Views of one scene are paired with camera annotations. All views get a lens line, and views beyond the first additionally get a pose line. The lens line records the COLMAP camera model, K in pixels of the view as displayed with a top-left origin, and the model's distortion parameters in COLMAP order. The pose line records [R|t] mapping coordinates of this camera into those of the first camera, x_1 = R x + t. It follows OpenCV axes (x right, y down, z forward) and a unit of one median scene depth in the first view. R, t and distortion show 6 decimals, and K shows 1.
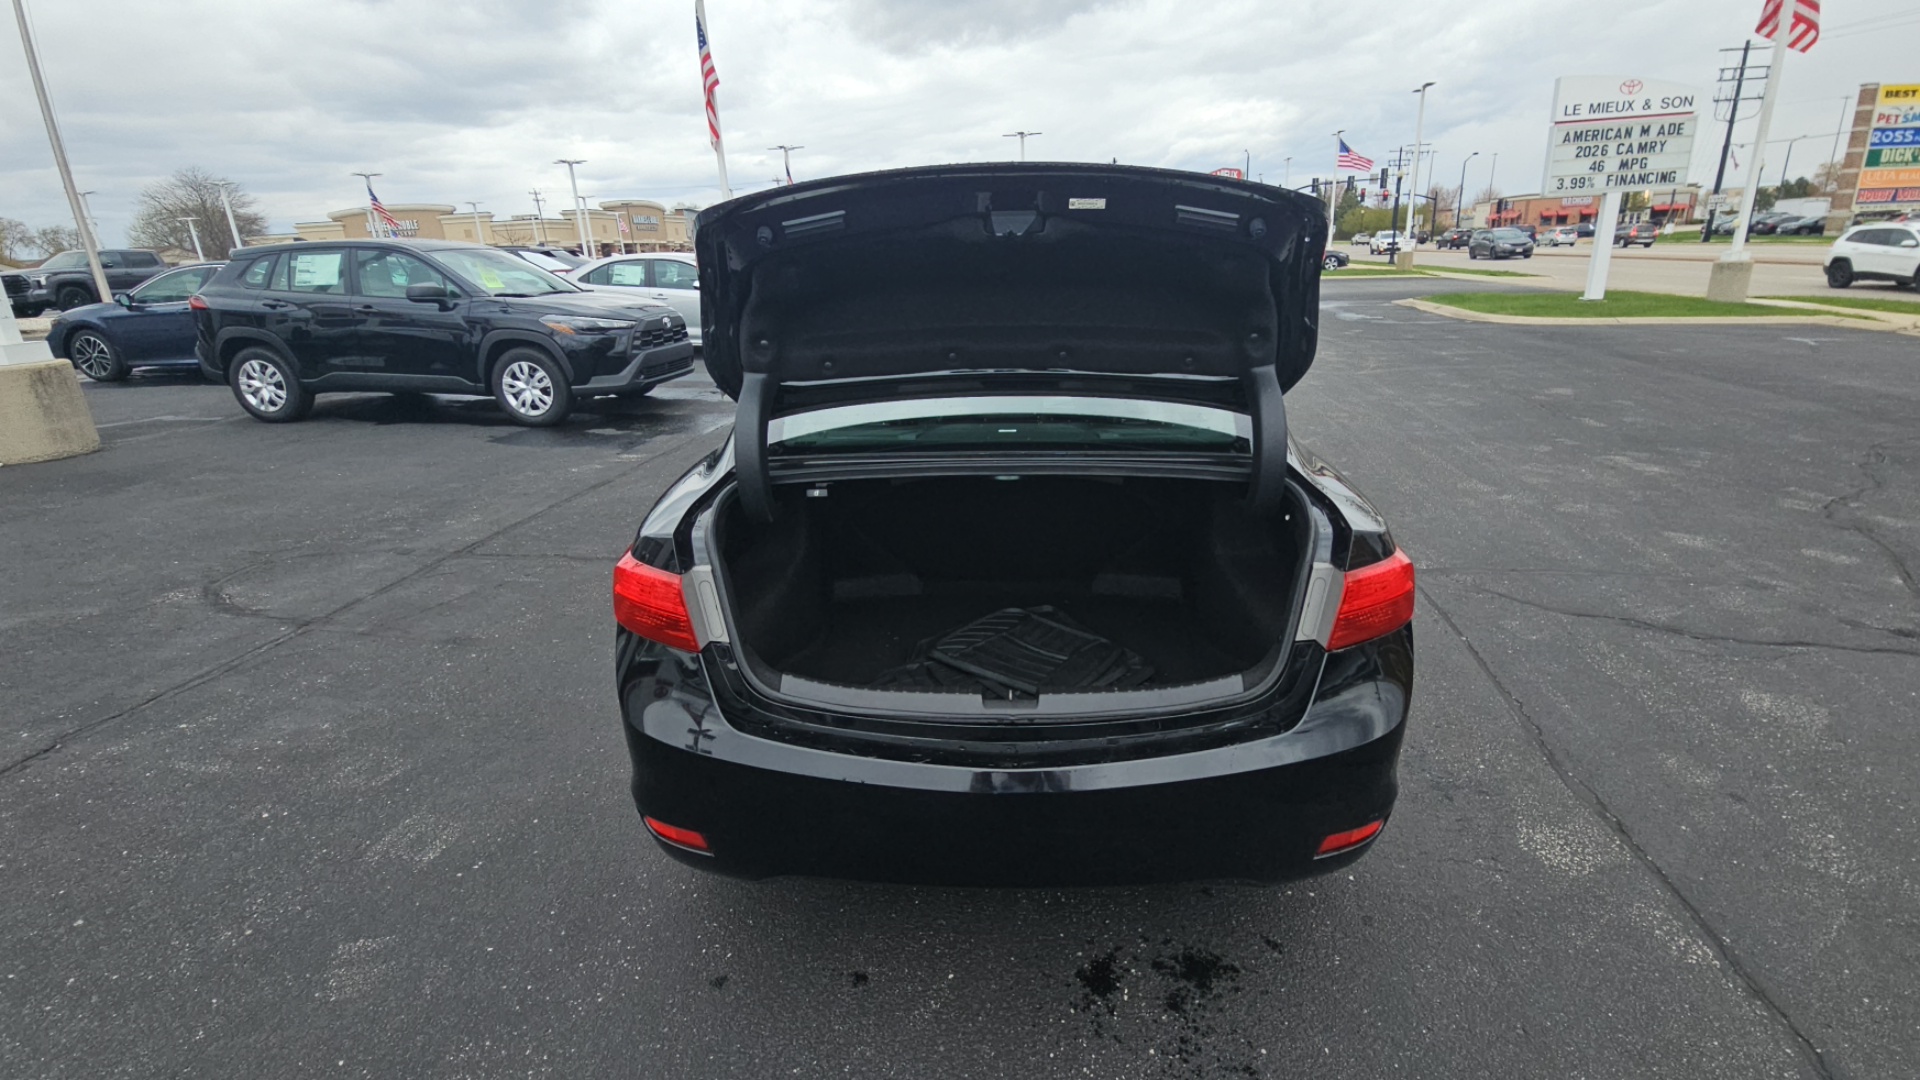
lens RADIAL K [[856.4, 0, 976.0], [0, 856.4, 549.0], [0, 0, 1]] dist [0.009443, -0.007719]
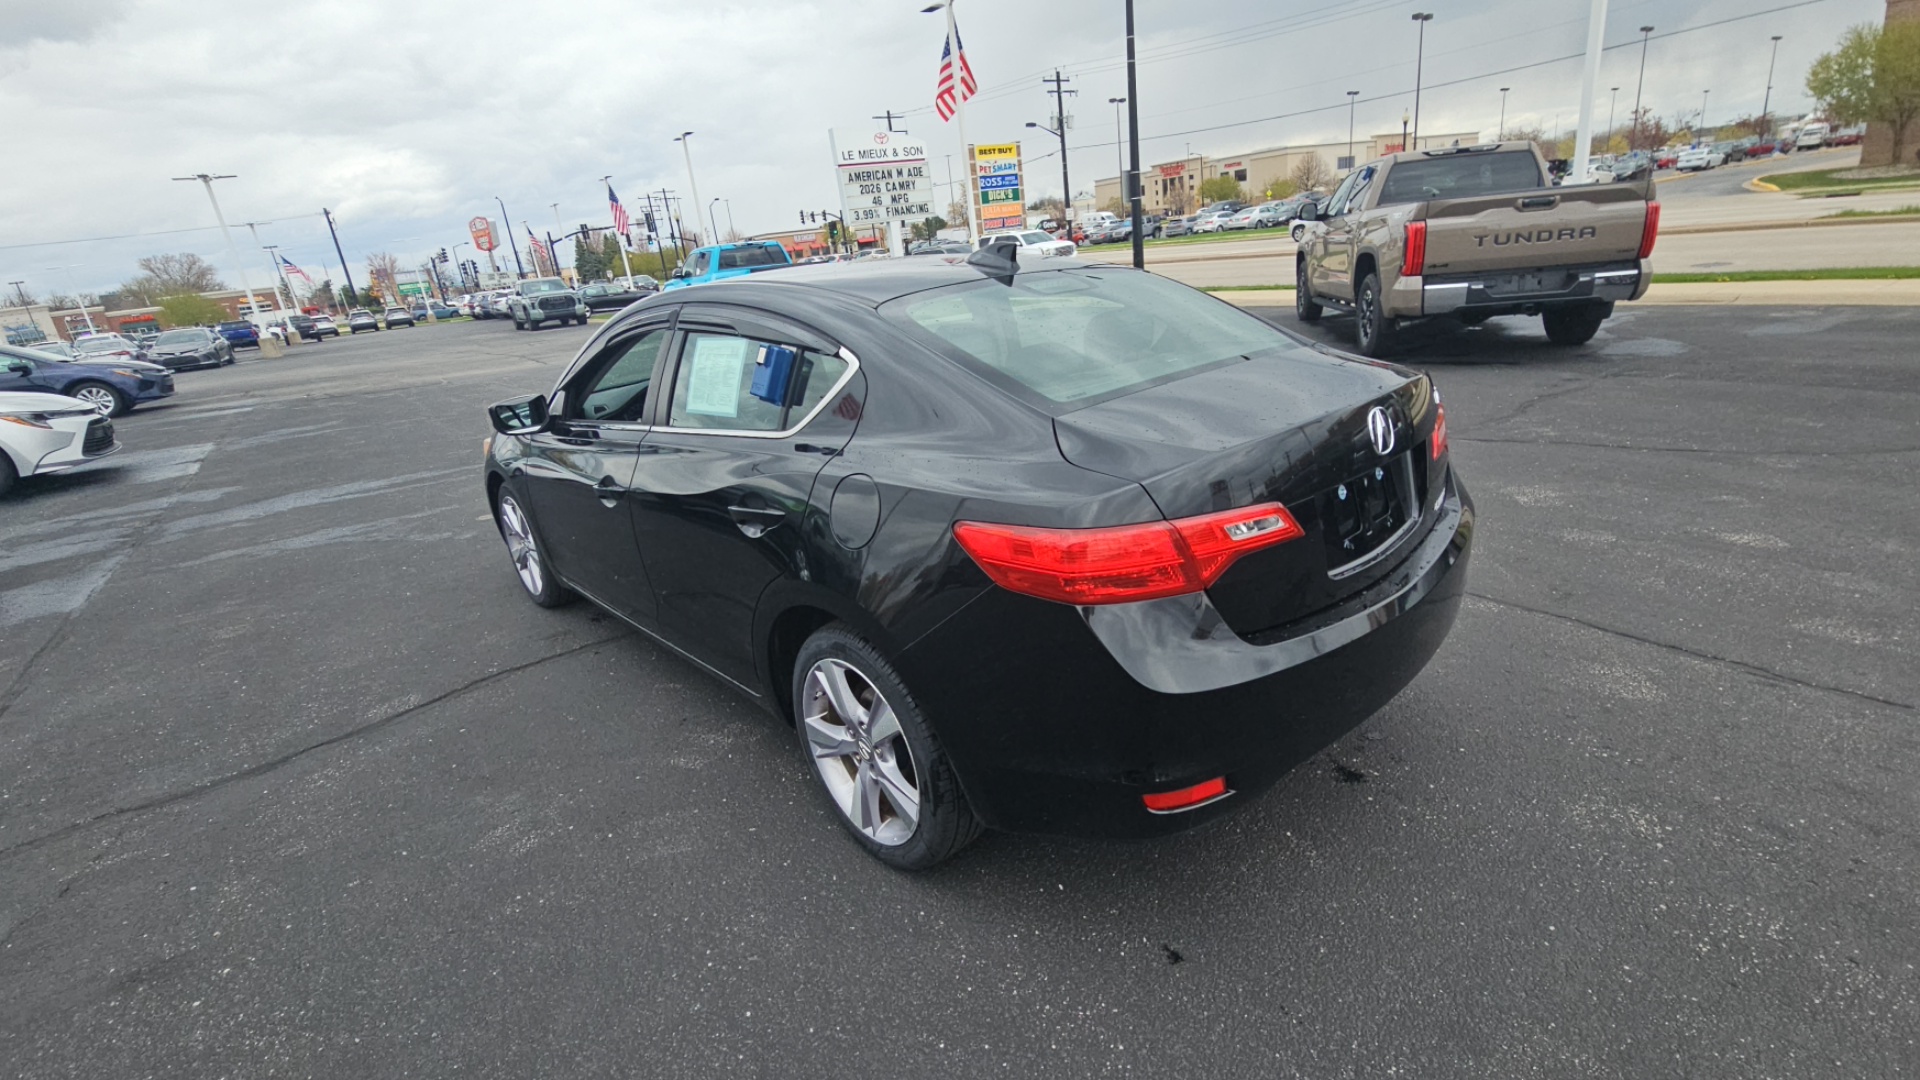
lens RADIAL K [[856.4, 0, 981.8], [0, 856.4, 557.0], [0, 0, 1]] dist [0.009443, -0.007719]
pose [[0.710405, -0.279602, 0.645870, -0.112003], [0.305165, 0.949317, 0.075309, -0.006525], [-0.634192, 0.143598, 0.759724, 0.041281]]
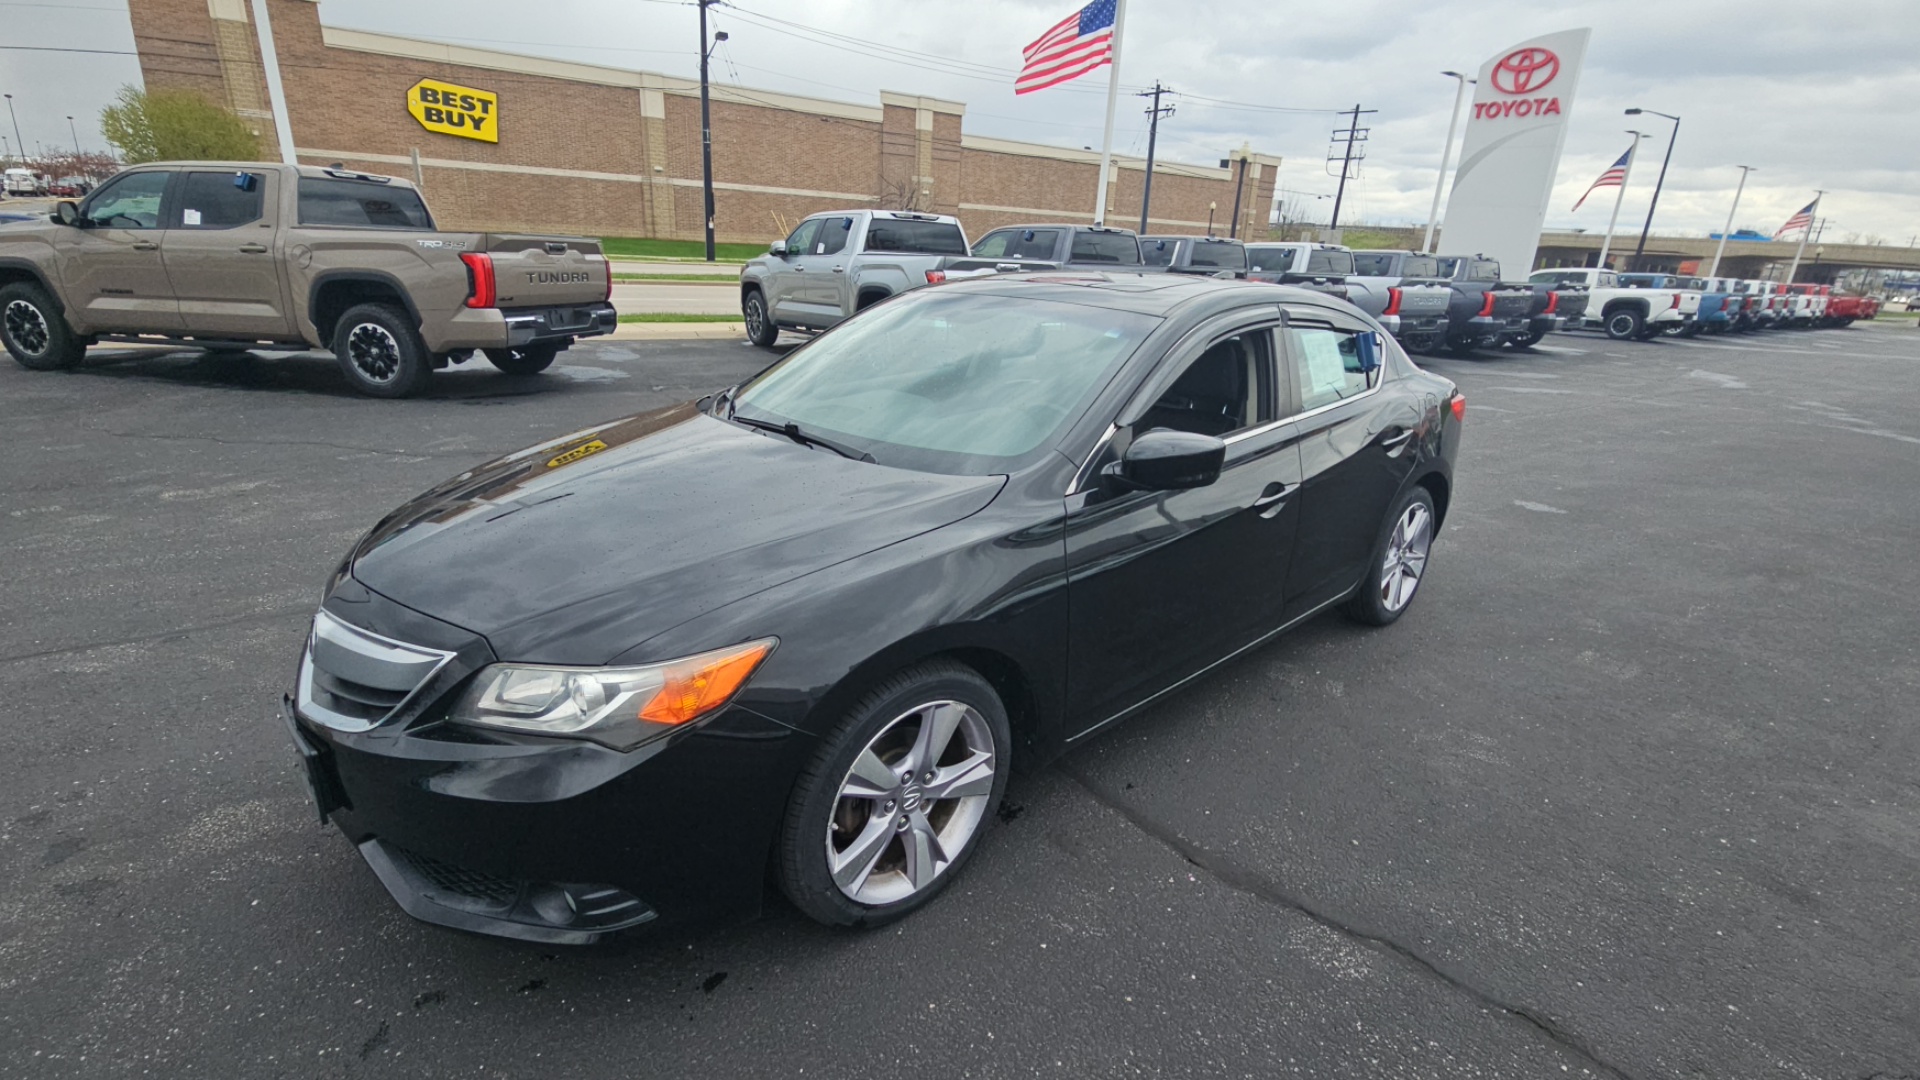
lens RADIAL K [[856.4, 0, 988.6], [0, 856.4, 550.4], [0, 0, 1]] dist [0.009443, -0.007719]
pose [[-0.710176, -0.237674, 0.662692, -0.122092], [0.208862, 0.827789, 0.520713, -0.119677], [-0.672329, 0.508209, -0.538235, 0.355332]]
